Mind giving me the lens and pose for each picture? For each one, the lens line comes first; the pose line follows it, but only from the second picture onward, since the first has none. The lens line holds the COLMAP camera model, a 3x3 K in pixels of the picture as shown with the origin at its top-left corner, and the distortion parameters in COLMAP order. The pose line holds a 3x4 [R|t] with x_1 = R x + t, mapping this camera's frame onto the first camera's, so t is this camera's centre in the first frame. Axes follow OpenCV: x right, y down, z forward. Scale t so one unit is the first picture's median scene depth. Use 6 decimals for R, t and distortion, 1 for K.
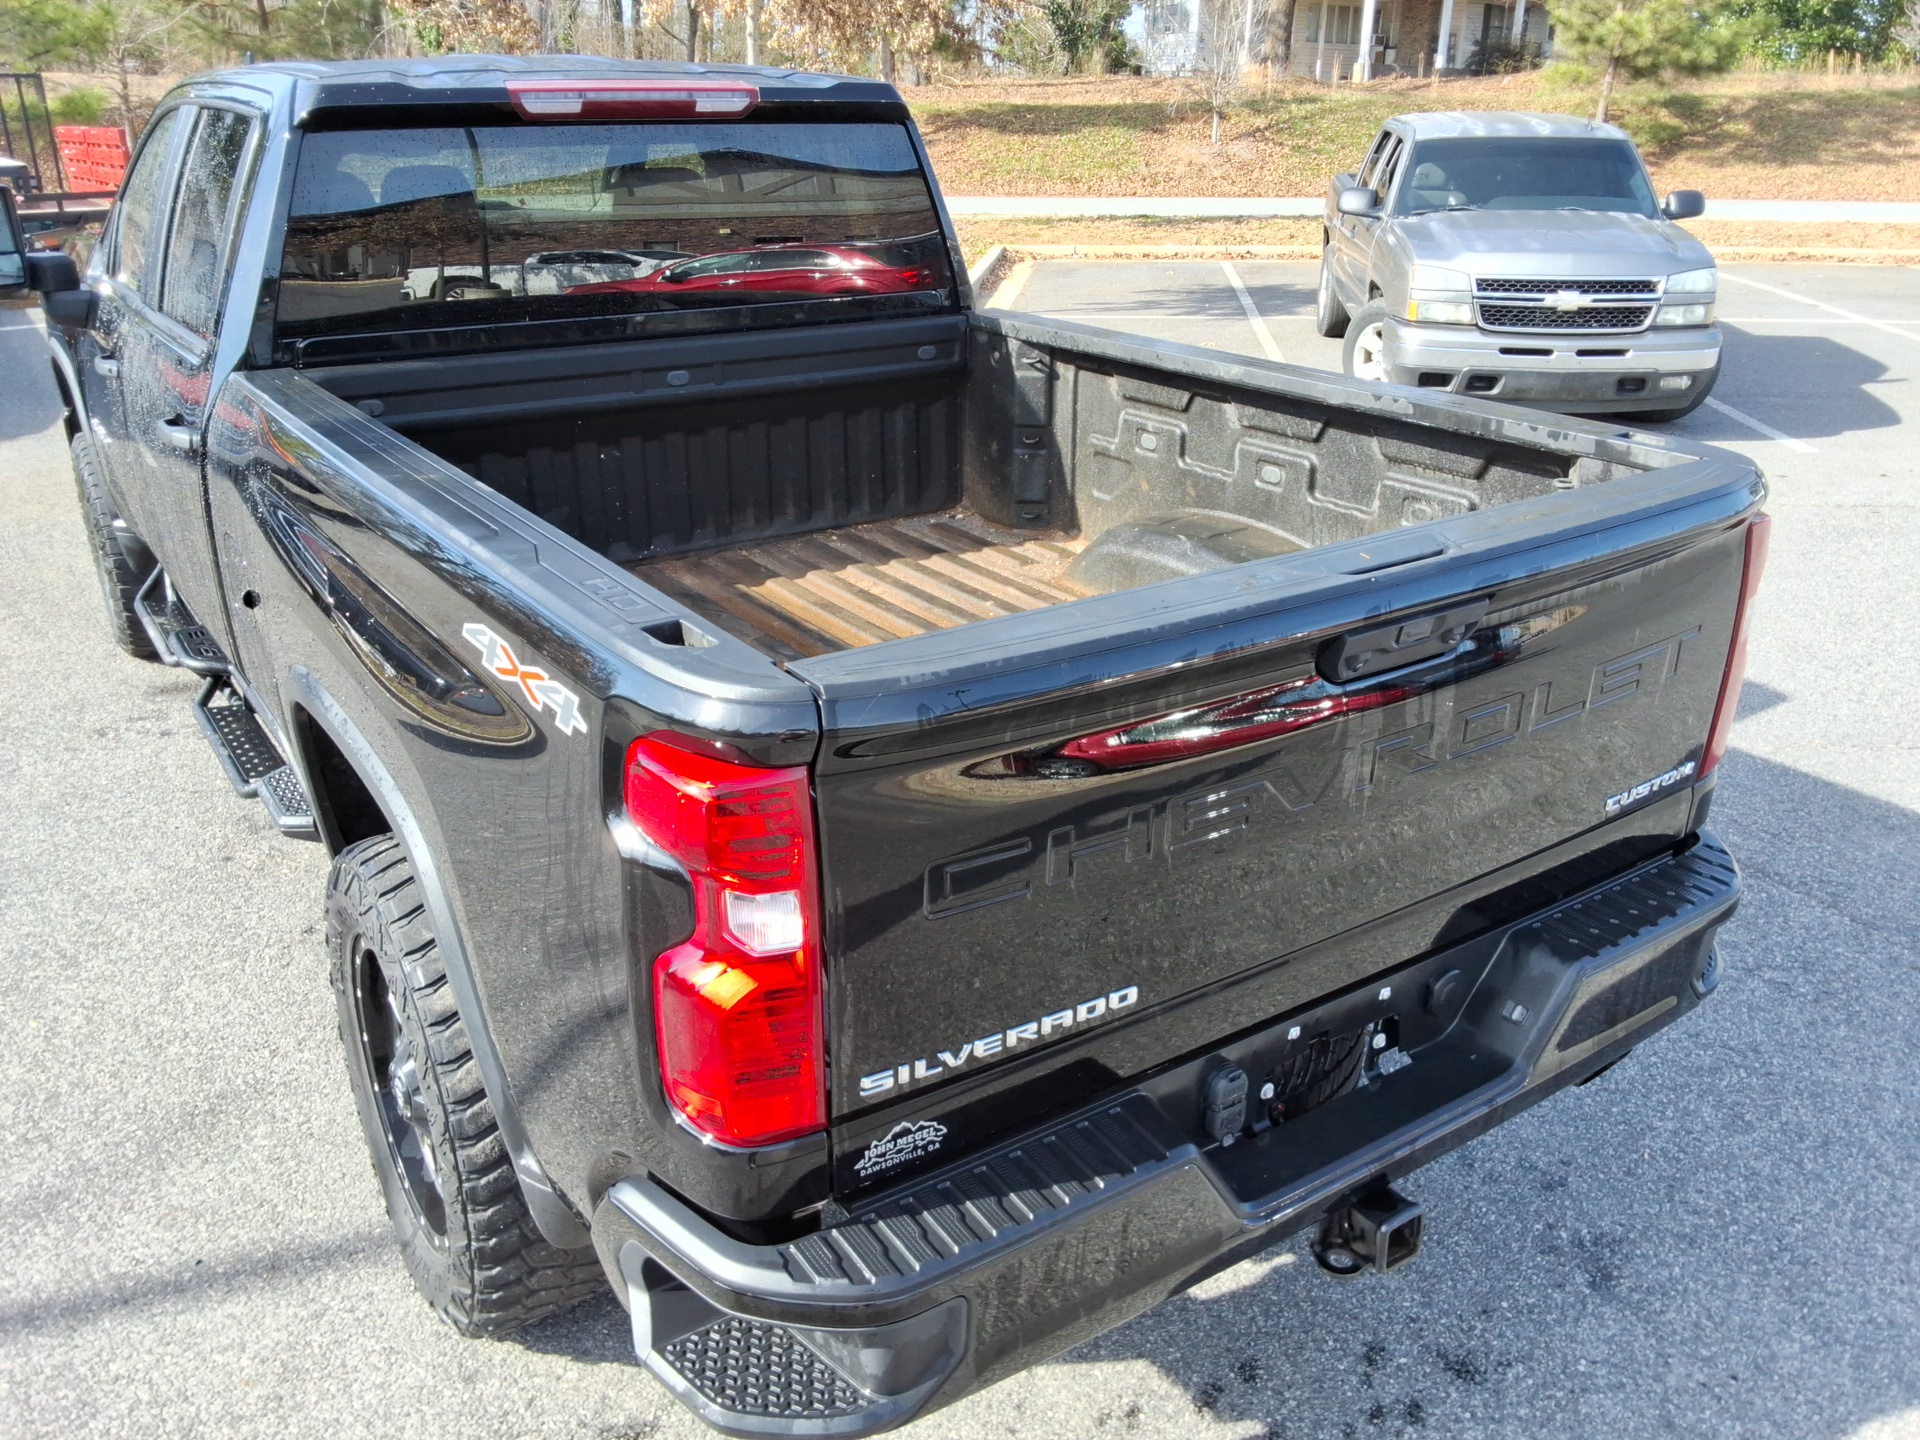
lens RADIAL K [[1547.4, 0, 986.6], [0, 1547.4, 728.8], [0, 0, 1]] dist [0.083243, -0.124205]
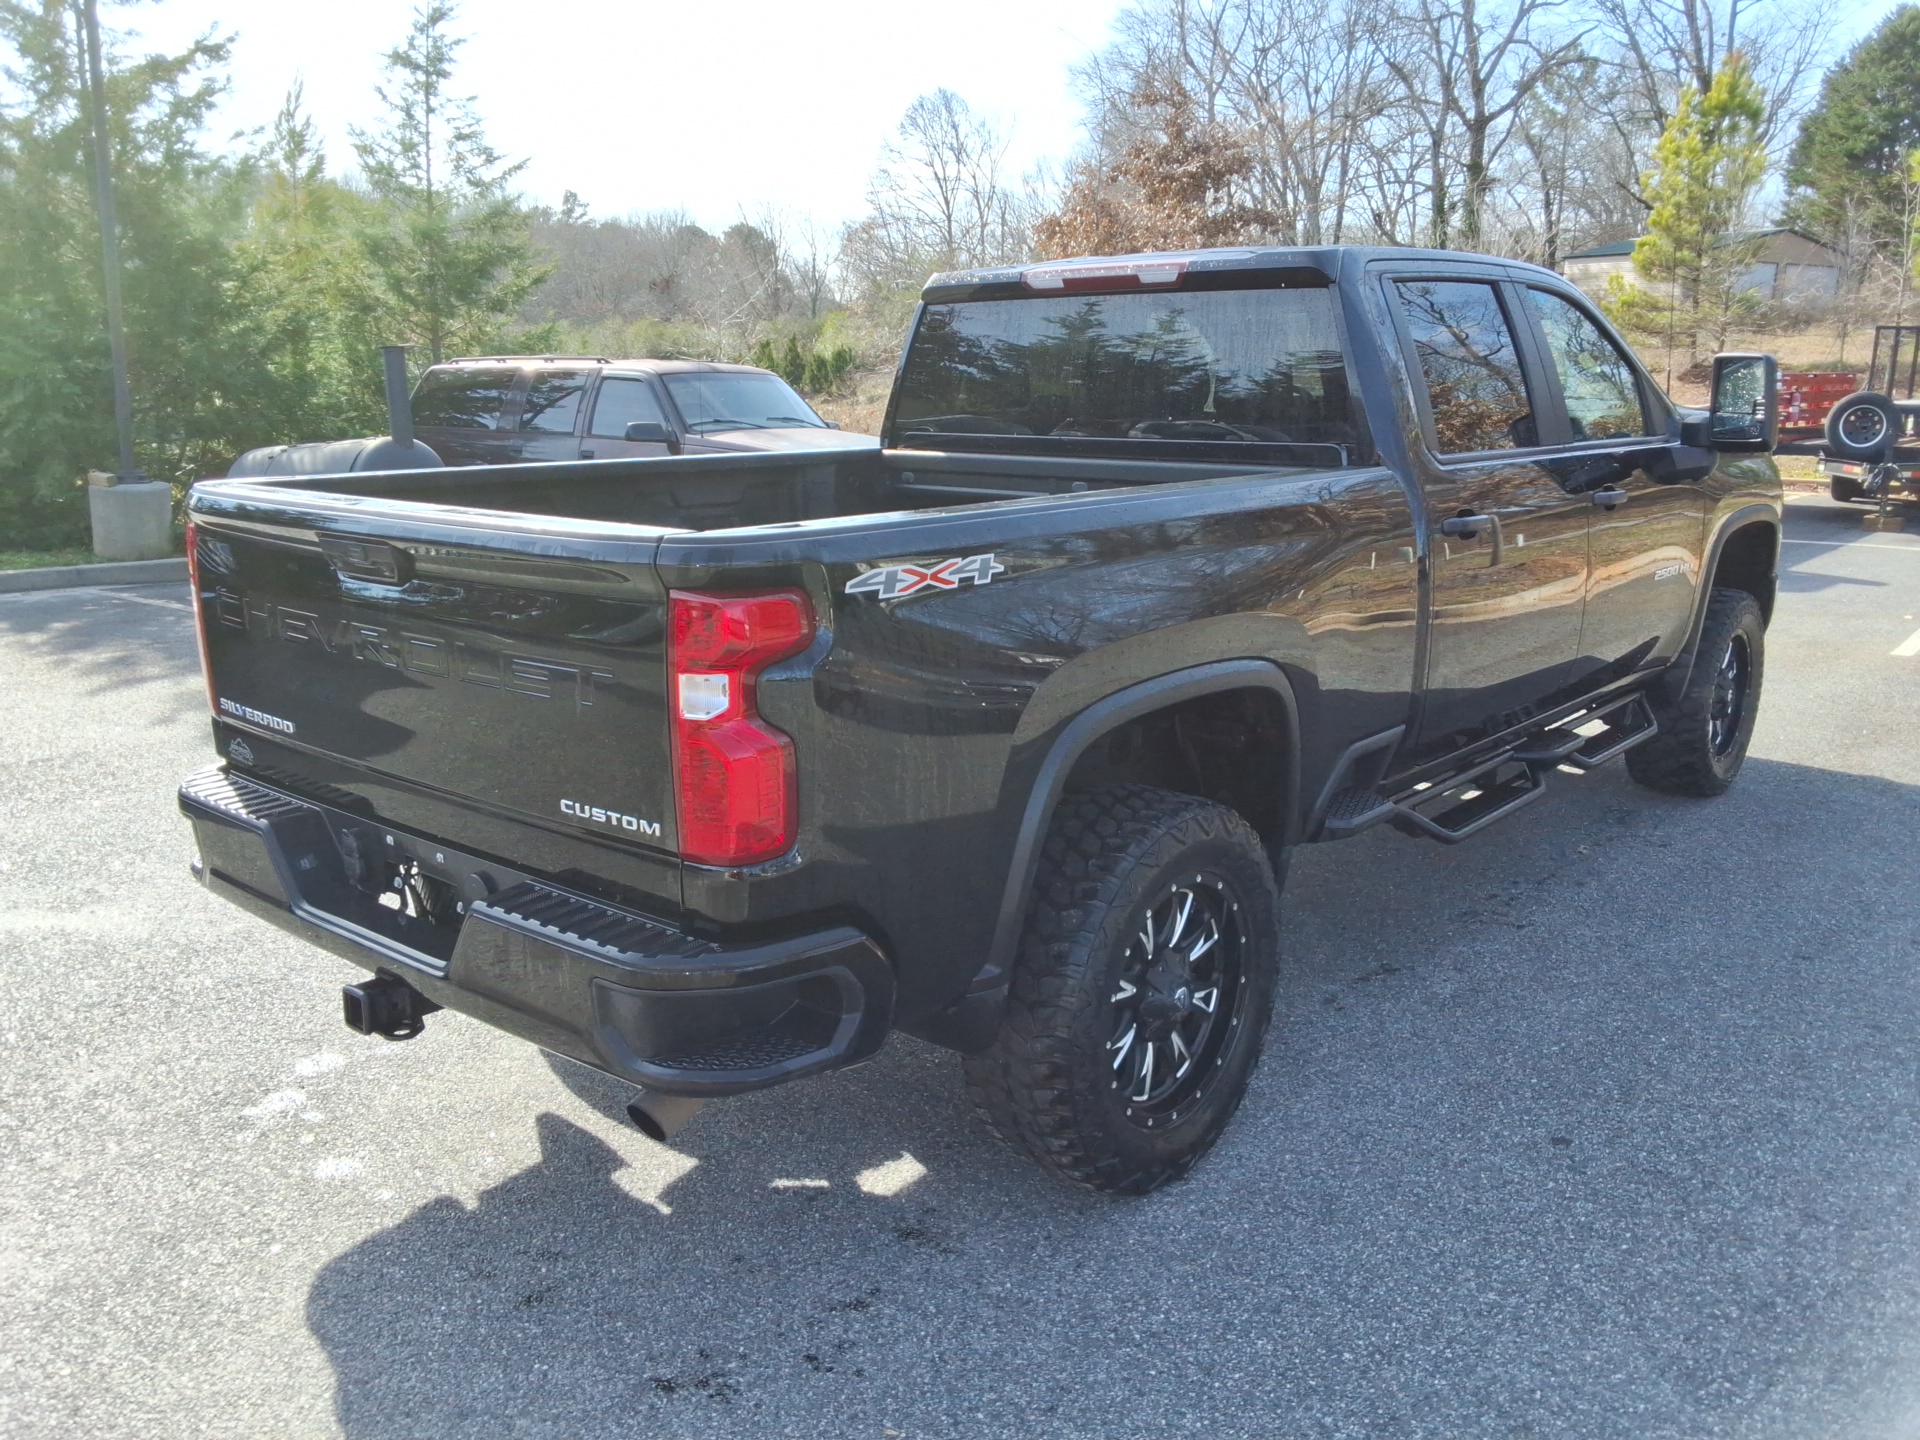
lens RADIAL K [[1547.4, 0, 968.6], [0, 1547.4, 716.3], [0, 0, 1]] dist [0.083243, -0.124205]
pose [[0.253148, 0.212244, -0.943858, 0.345161], [-0.365735, 0.924227, 0.109737, -0.054738], [0.895630, 0.317423, 0.311591, 0.203684]]
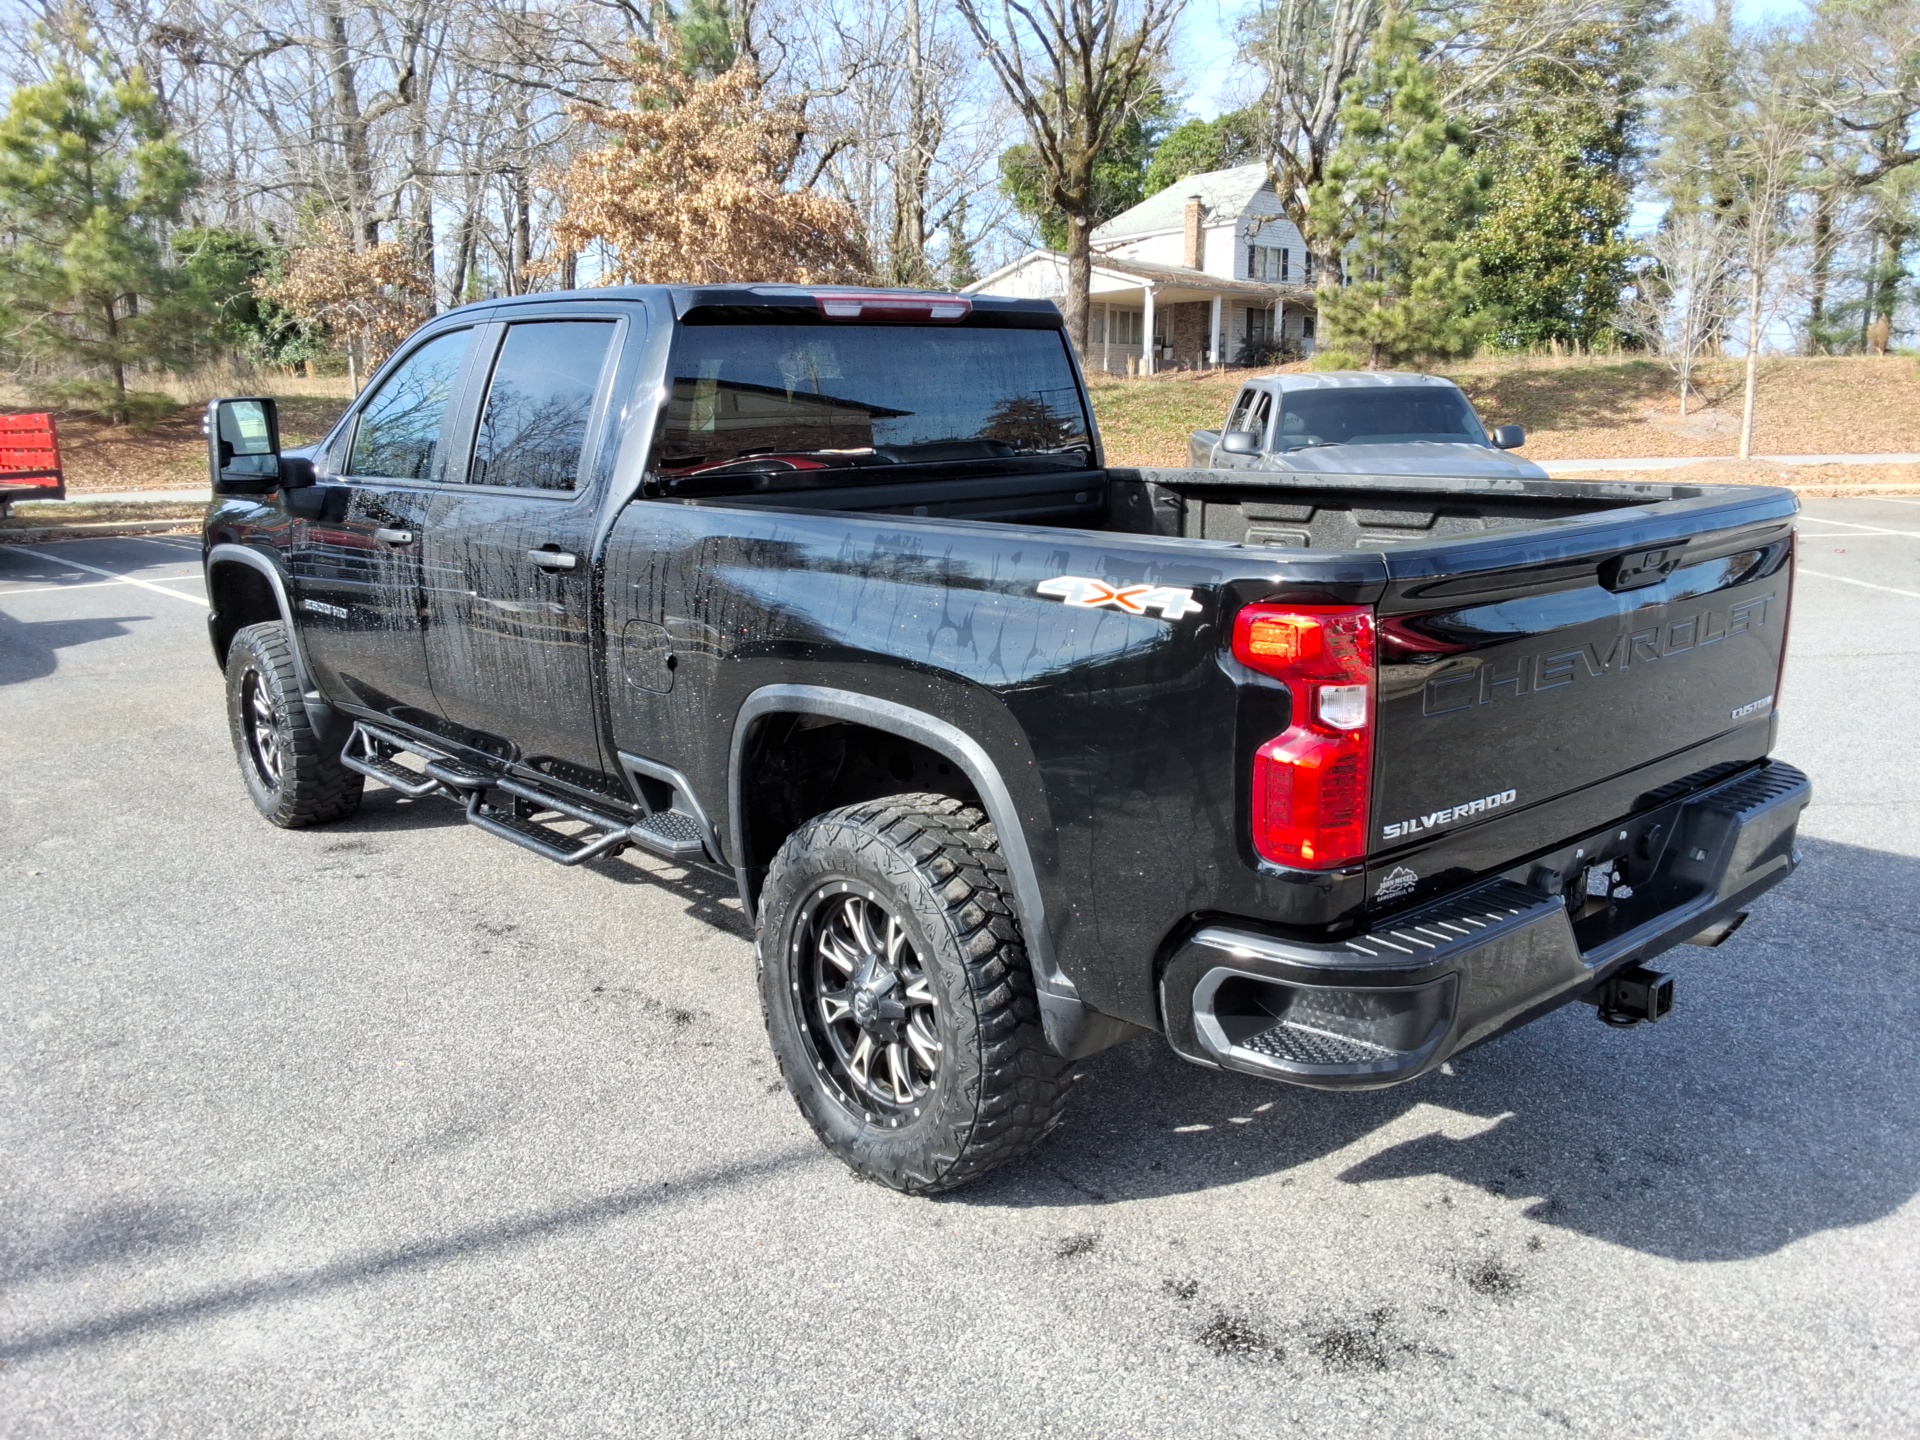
lens RADIAL K [[1547.4, 0, 988.9], [0, 1547.4, 726.2], [0, 0, 1]] dist [0.083243, -0.124205]
pose [[0.990722, -0.045562, 0.128038, -0.108903], [0.067412, 0.982808, -0.171884, 0.060065], [-0.118006, 0.178920, 0.976761, -0.078738]]
